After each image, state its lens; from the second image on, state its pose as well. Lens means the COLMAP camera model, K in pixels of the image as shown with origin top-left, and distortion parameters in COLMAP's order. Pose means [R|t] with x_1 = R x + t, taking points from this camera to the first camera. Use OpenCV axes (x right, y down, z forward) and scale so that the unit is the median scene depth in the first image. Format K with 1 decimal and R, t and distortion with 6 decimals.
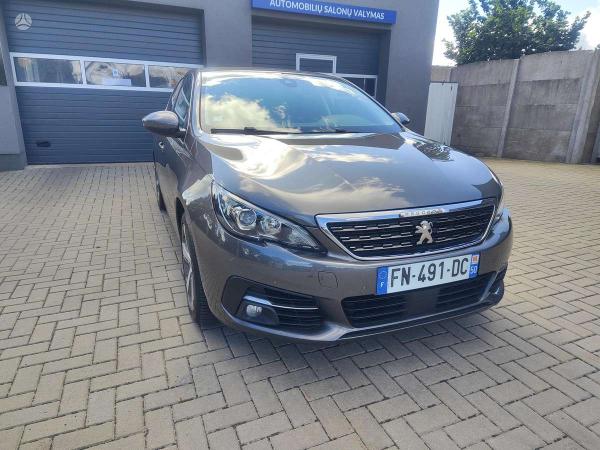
lens RADIAL K [[426.7, 0, 300.0], [0, 426.7, 225.0], [0, 0, 1]] dist [0.004430, -0.002230]
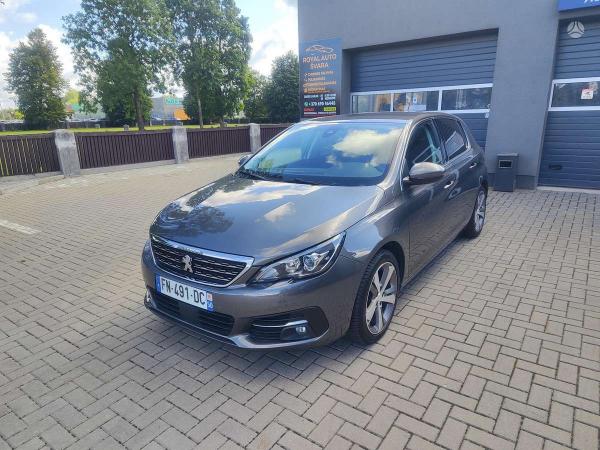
lens RADIAL K [[394.6, 0, 280.4], [0, 394.6, 224.4], [0, 0, 1]] dist [0.004354, 0.001259]
pose [[0.496520, 0.187114, -0.847618, 1.533410], [-0.206565, 0.973908, 0.093991, -0.297396], [0.843089, 0.128420, 0.522216, 0.552238]]
